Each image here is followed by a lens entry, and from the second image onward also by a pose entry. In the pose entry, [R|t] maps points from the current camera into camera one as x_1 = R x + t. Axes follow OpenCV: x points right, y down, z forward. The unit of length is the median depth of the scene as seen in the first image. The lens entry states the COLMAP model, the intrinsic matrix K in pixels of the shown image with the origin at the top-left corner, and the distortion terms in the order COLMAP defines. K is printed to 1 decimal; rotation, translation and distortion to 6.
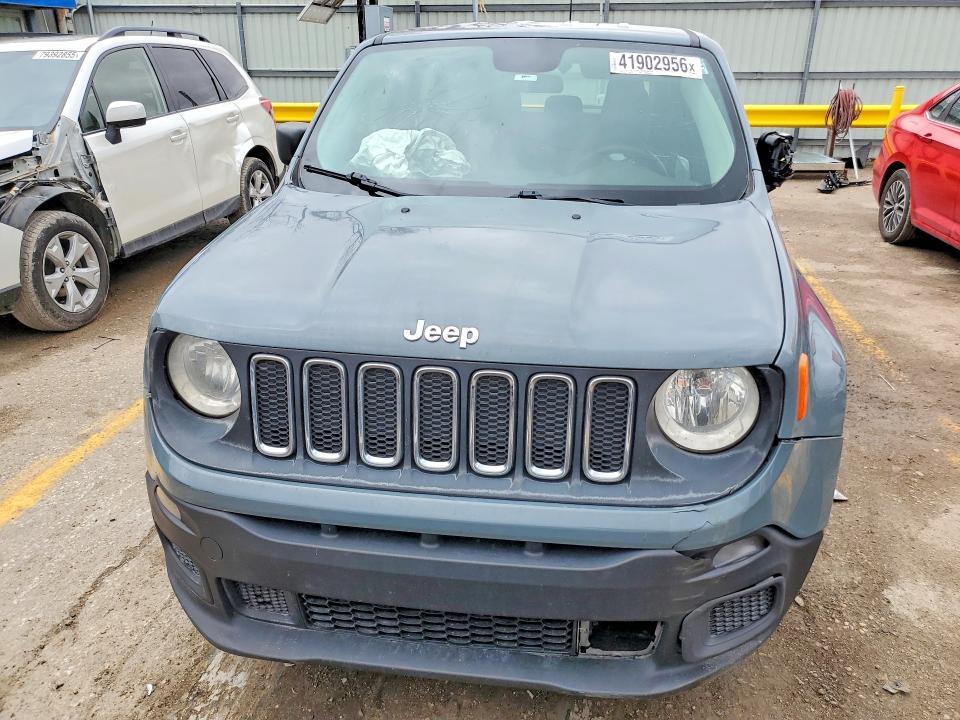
lens RADIAL K [[769.8, 0, 490.5], [0, 769.8, 358.5], [0, 0, 1]] dist [0.000671, 0.011702]
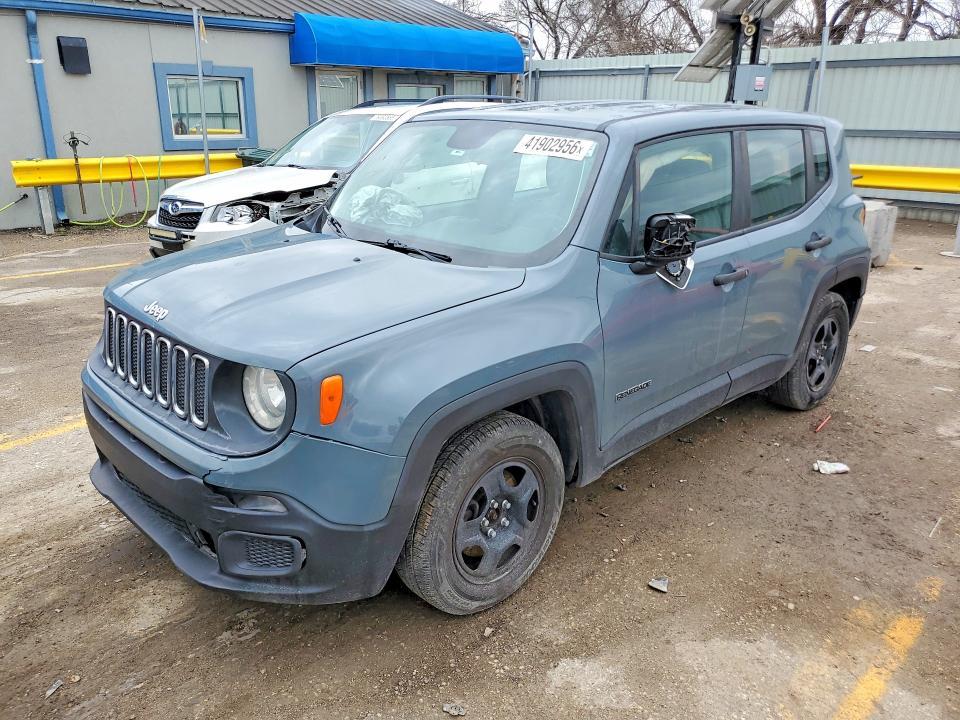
lens RADIAL K [[769.8, 0, 490.5], [0, 769.8, 358.5], [0, 0, 1]] dist [0.000671, 0.011702]
pose [[0.800262, 0.198036, -0.566006, 0.860317], [-0.231943, 0.972651, 0.012375, -0.069805], [0.552977, 0.121378, 0.824308, 0.048807]]
